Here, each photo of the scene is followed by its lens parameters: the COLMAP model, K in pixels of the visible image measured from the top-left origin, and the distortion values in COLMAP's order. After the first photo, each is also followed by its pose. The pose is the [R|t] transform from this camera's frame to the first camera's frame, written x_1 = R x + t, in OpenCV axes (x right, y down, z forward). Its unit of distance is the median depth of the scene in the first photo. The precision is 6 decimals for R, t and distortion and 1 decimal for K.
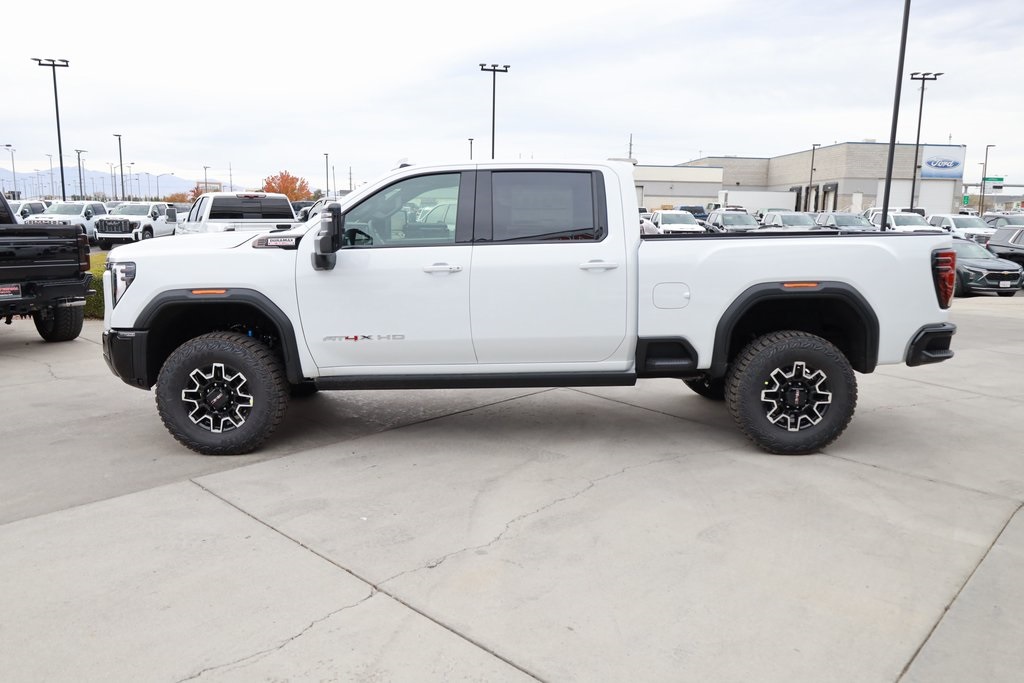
lens RADIAL K [[749.5, 0, 512.8], [0, 749.5, 339.9], [0, 0, 1]] dist [-0.001816, 0.001858]
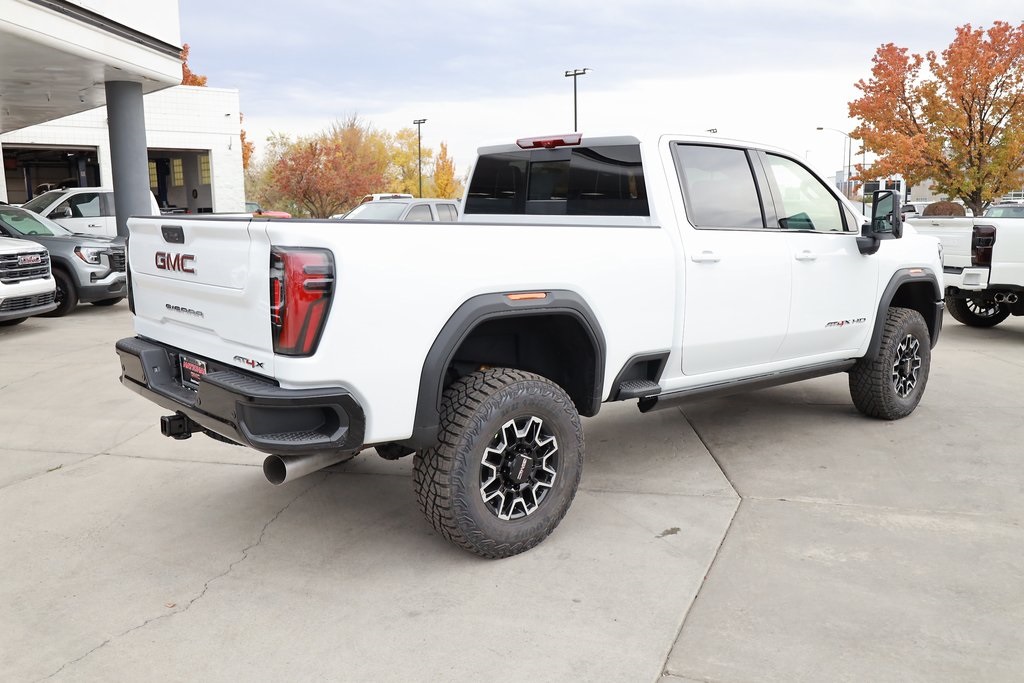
lens RADIAL K [[868.2, 0, 512.0], [0, 868.2, 341.5], [0, 0, 1]] dist [-0.018613, 0.005428]
pose [[-0.761514, 0.091928, -0.641597, 0.860890], [-0.107953, 0.958075, 0.265402, -0.289219], [0.639096, 0.271369, -0.719663, 1.881302]]
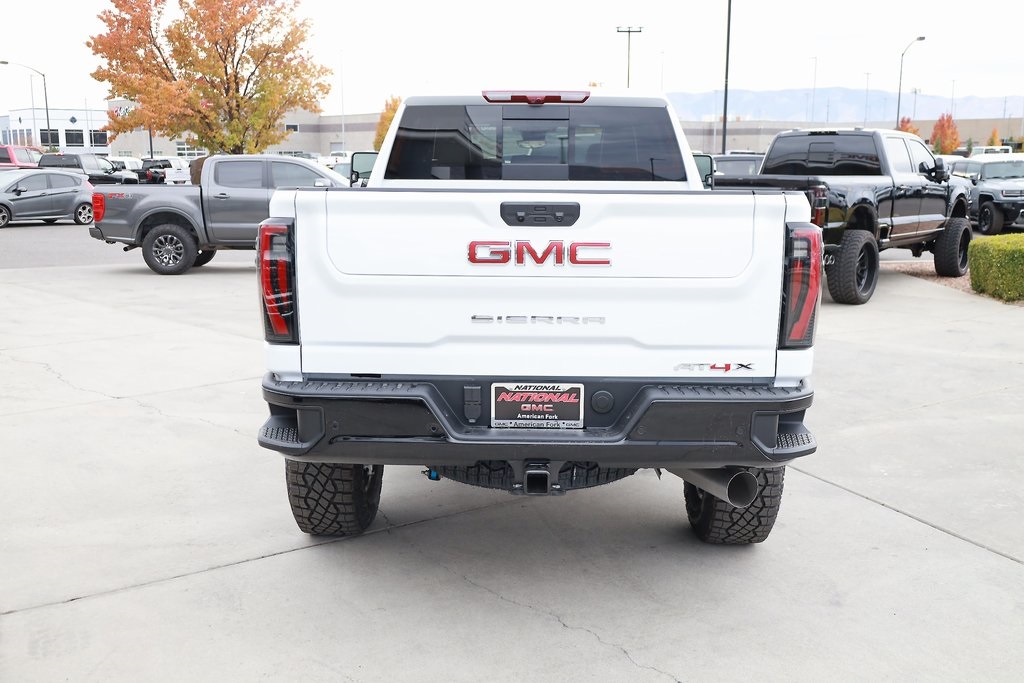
lens RADIAL K [[1022.6, 0, 512.0], [0, 1022.6, 341.5], [0, 0, 1]] dist [-0.008690, -0.006290]
pose [[-0.026060, 0.163748, -0.986158, 1.223552], [-0.164307, 0.972375, 0.165801, -0.176679], [0.986065, 0.166354, 0.001565, 1.146757]]
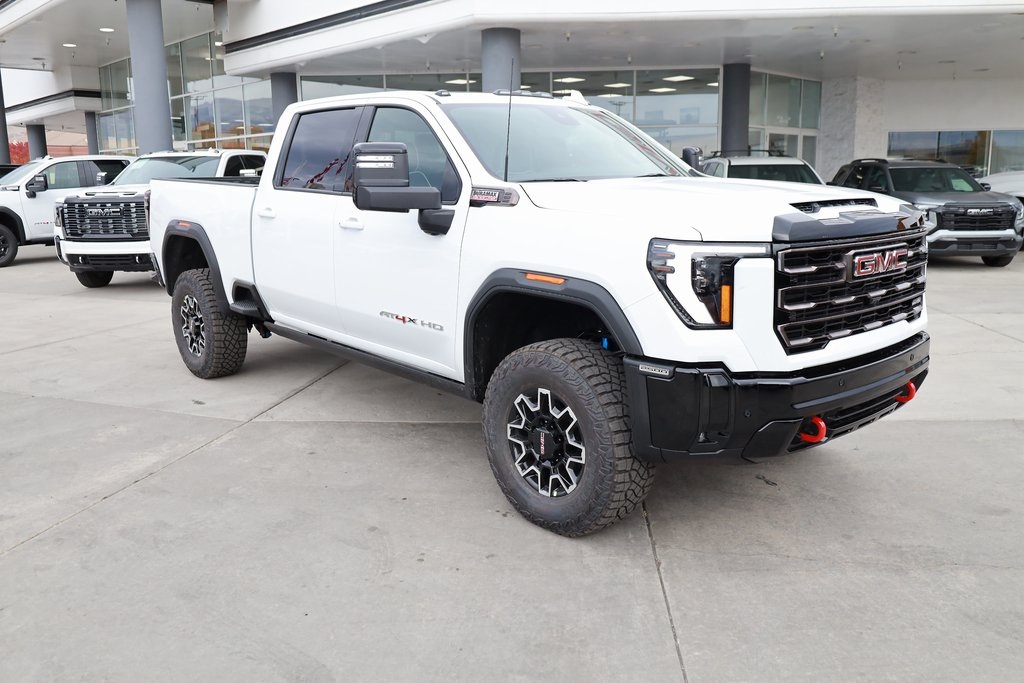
lens RADIAL K [[847.2, 0, 511.6], [0, 847.2, 336.8], [0, 0, 1]] dist [-0.029672, 0.000442]
pose [[-0.648773, -0.145777, 0.746888, -0.877713], [0.127726, 0.946696, 0.295723, -0.279837], [-0.750186, 0.287254, -0.595572, 1.768903]]
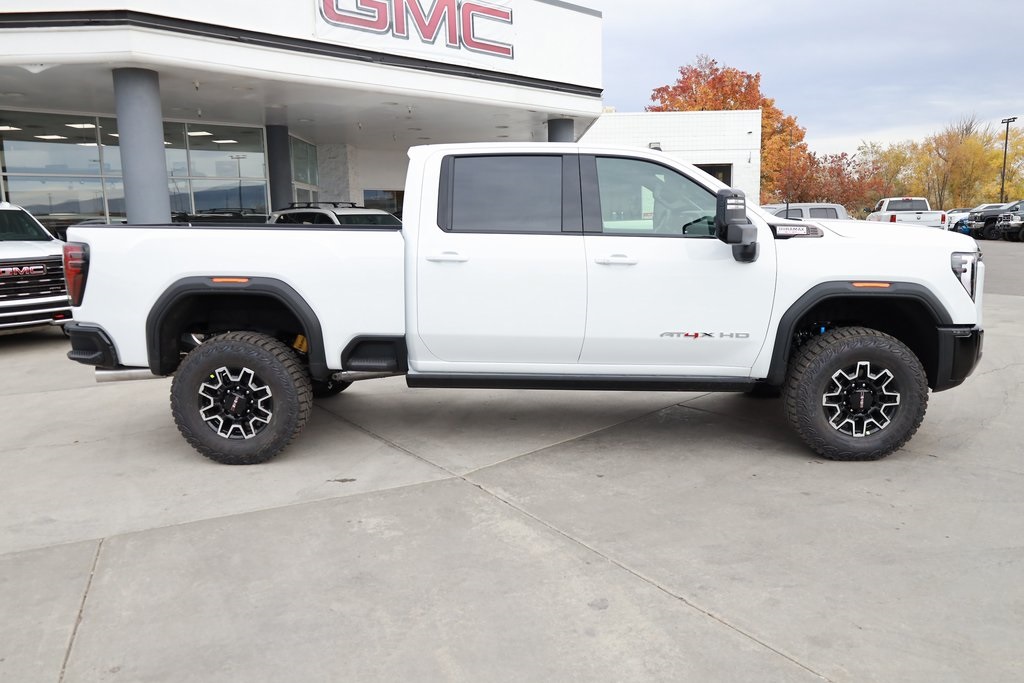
lens RADIAL K [[749.5, 0, 512.8], [0, 749.5, 339.9], [0, 0, 1]] dist [-0.001816, 0.001858]
pose [[-0.999273, -0.001342, 0.038090, 0.004349], [0.010810, 0.948359, 0.317016, -0.342120], [-0.036549, 0.317197, -0.947655, 2.200181]]
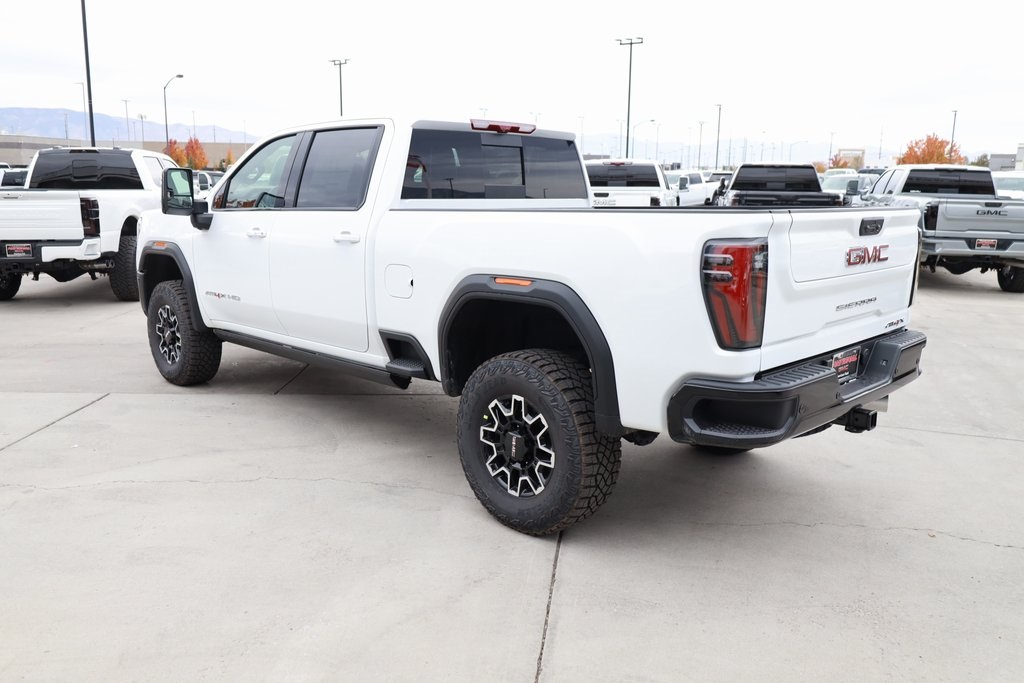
lens RADIAL K [[808.7, 0, 512.0], [0, 808.7, 341.5], [0, 0, 1]] dist [-0.007822, -0.011050]
pose [[0.697529, 0.138755, -0.702994, 0.878668], [-0.120301, 0.989824, 0.076002, -0.073406], [0.706386, 0.031557, 0.707123, 0.475872]]
